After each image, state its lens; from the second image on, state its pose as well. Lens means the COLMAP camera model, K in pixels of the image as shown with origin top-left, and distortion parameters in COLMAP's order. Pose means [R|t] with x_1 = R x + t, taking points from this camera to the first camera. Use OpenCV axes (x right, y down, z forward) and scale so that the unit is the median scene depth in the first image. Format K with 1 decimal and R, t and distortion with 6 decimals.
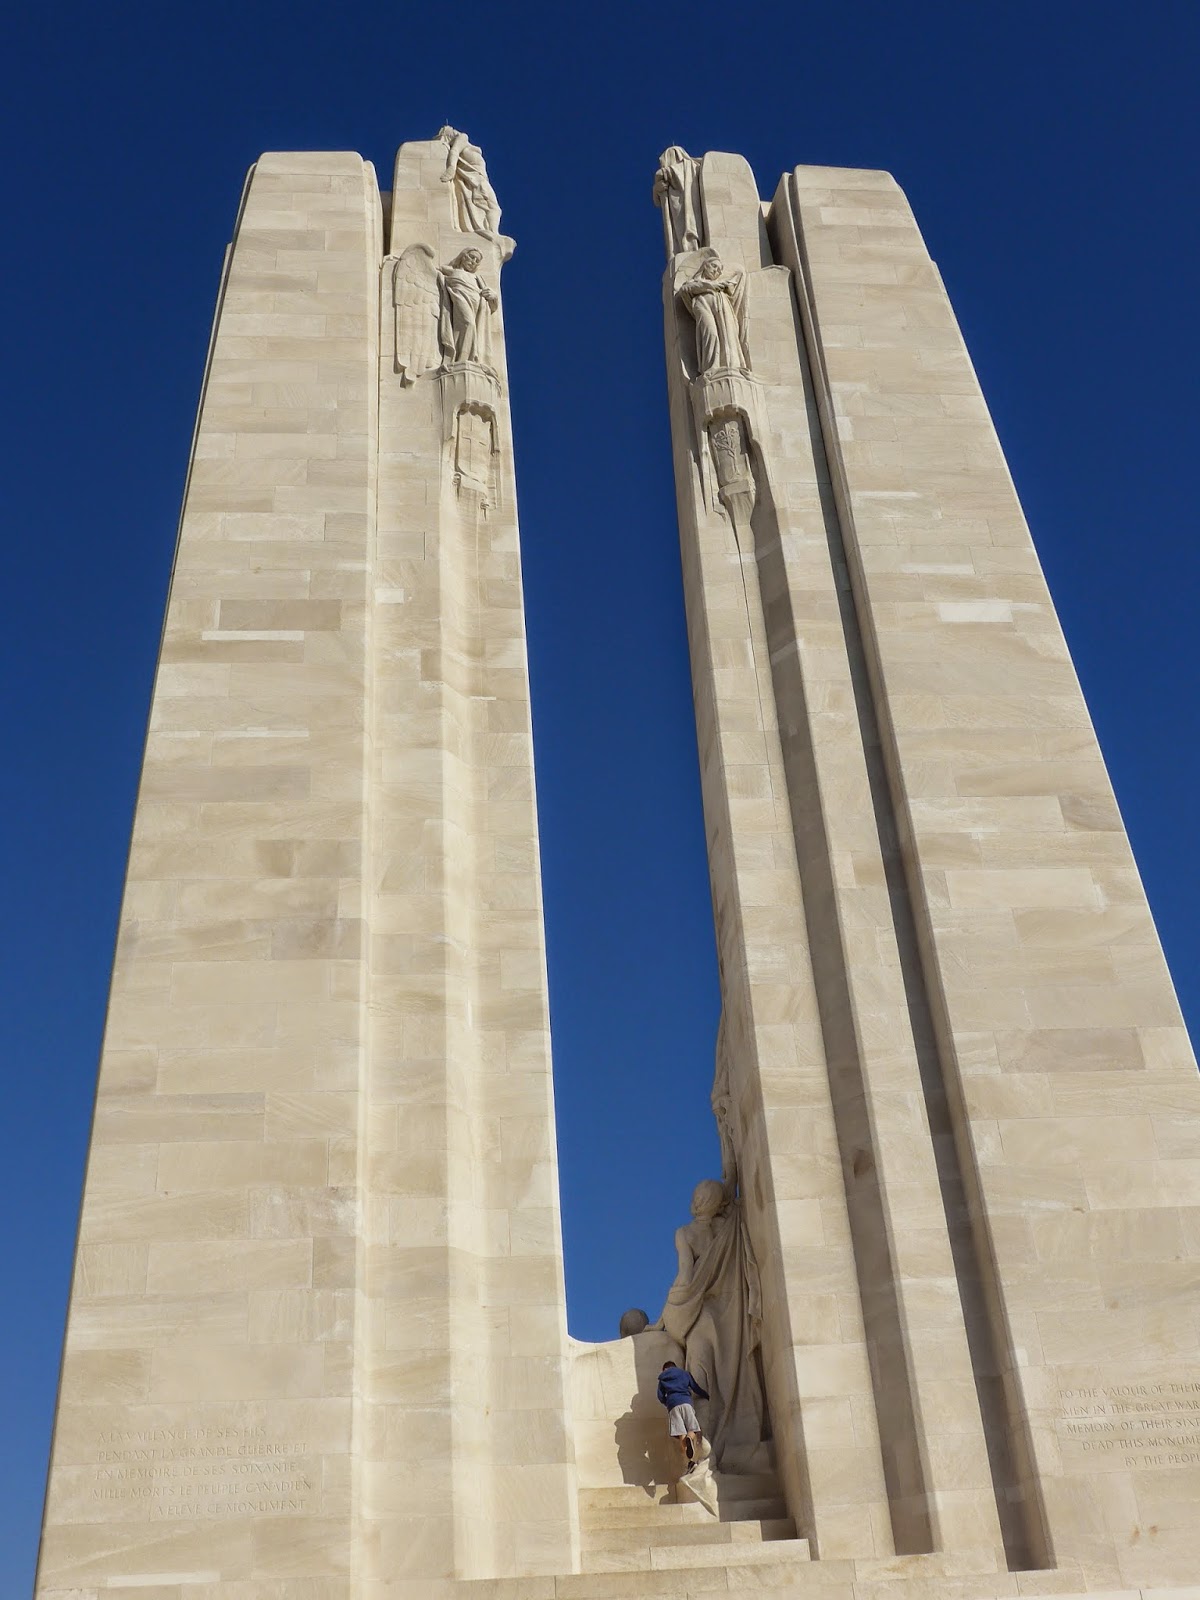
lens RADIAL K [[1793.4, 0, 627.7], [0, 1793.4, 795.7], [0, 0, 1]] dist [-0.009486, 0.004899]
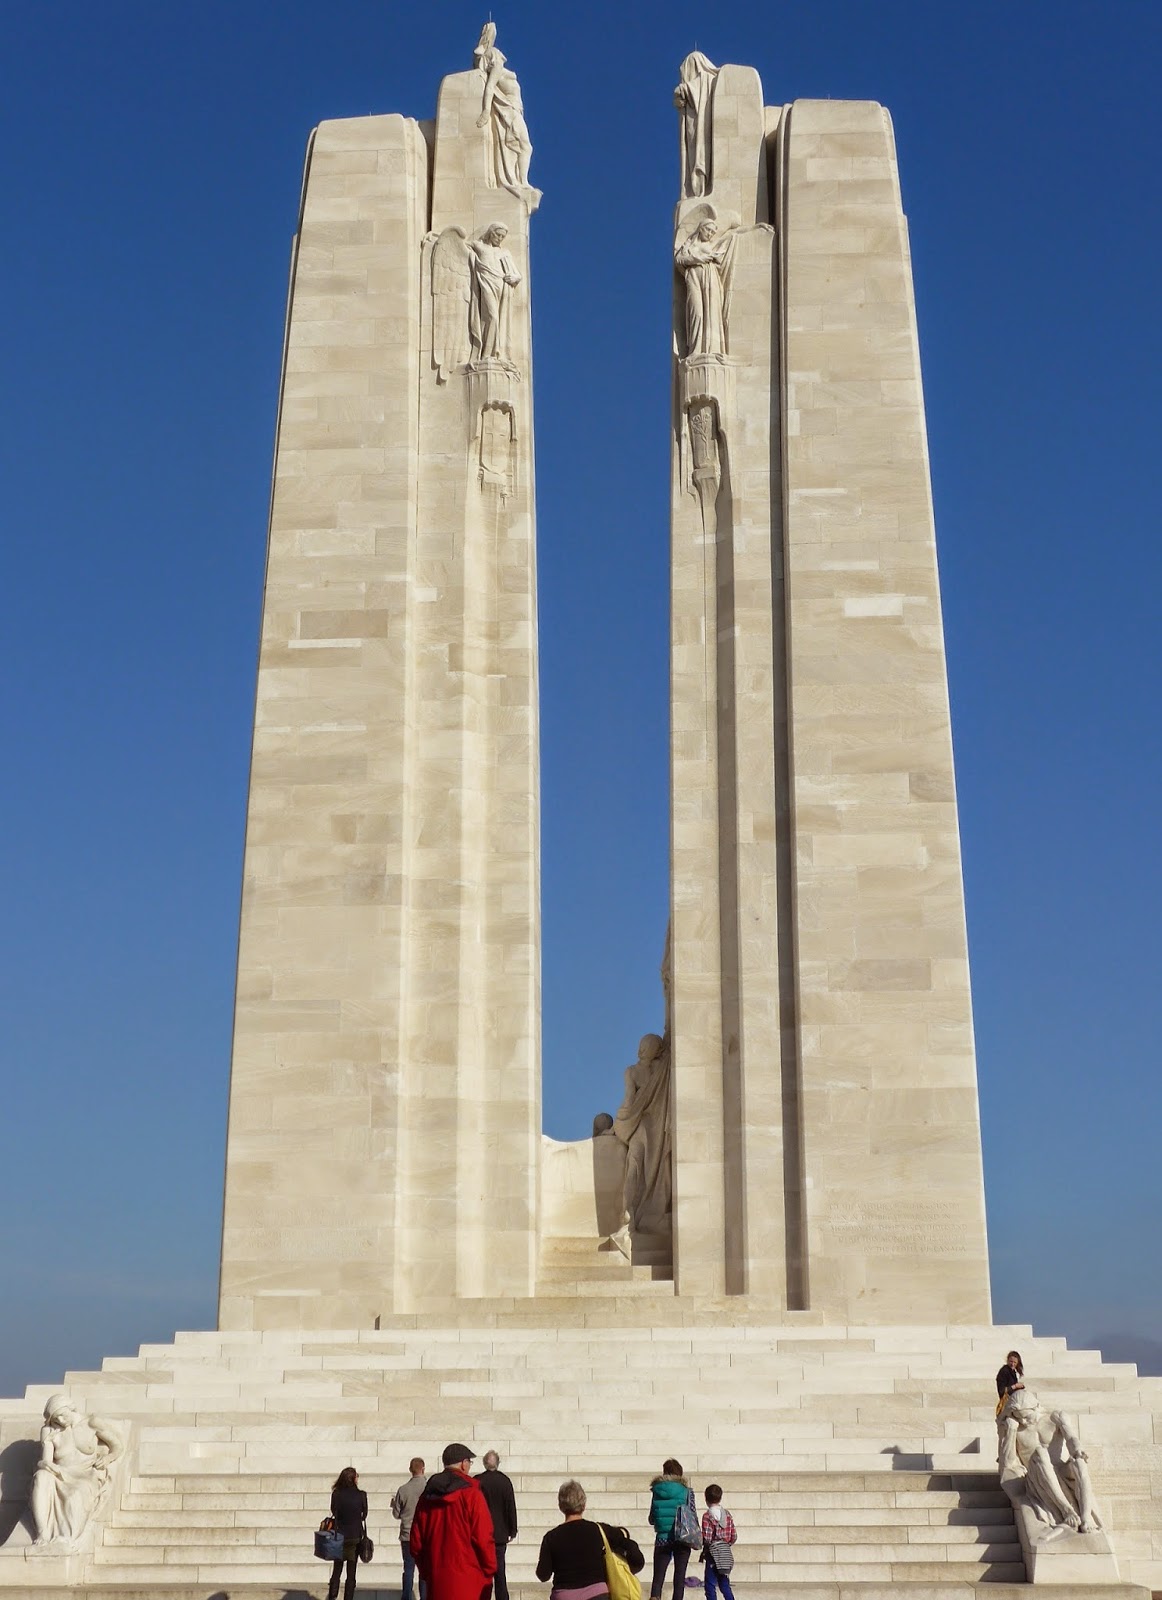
lens RADIAL K [[2951.9, 0, 625.6], [0, 2951.9, 802.2], [0, 0, 1]] dist [0.135573, -0.020179]
pose [[0.986548, 0.025276, -0.161509, 0.387500], [0.028930, 0.945386, 0.324668, -0.704598], [0.160894, -0.324973, 0.931937, -1.113138]]
